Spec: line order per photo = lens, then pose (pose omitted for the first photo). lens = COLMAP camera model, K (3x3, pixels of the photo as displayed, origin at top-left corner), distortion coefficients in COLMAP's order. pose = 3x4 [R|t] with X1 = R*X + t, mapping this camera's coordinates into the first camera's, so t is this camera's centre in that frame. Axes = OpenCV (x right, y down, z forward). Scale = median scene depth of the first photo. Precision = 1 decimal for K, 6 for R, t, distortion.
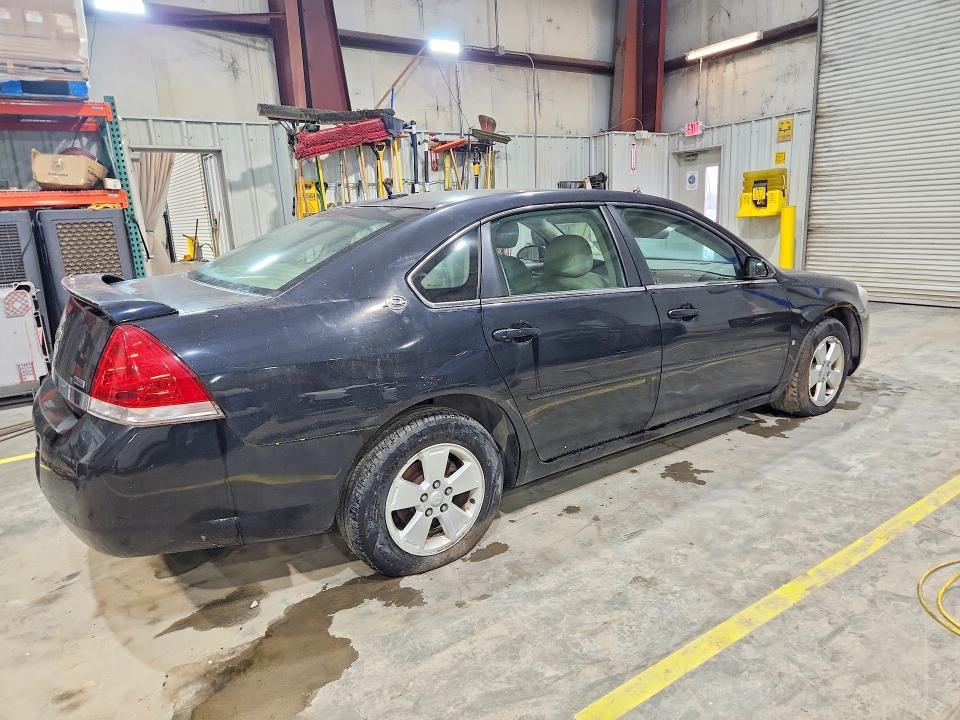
lens RADIAL K [[641.1, 0, 480.0], [0, 641.1, 360.0], [0, 0, 1]] dist [0.077264, -0.066601]
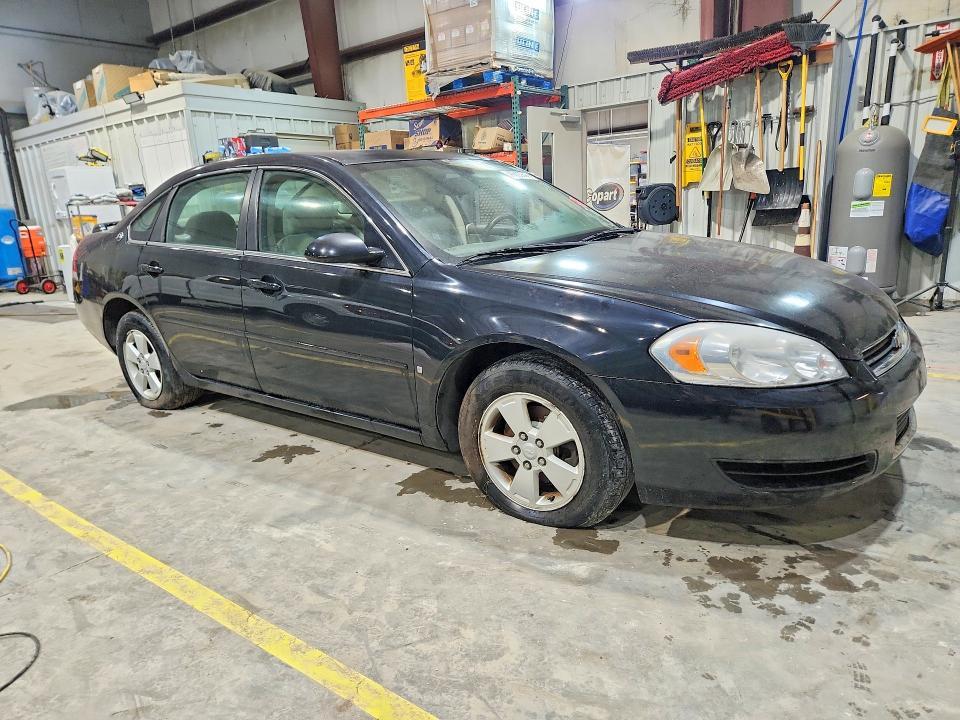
lens RADIAL K [[641.1, 0, 480.0], [0, 641.1, 360.0], [0, 0, 1]] dist [0.077264, -0.066601]
pose [[0.298768, 0.258241, -0.918722, 1.233152], [-0.170439, 0.961653, 0.214881, -0.210707], [0.938982, 0.092386, 0.331326, 0.929389]]
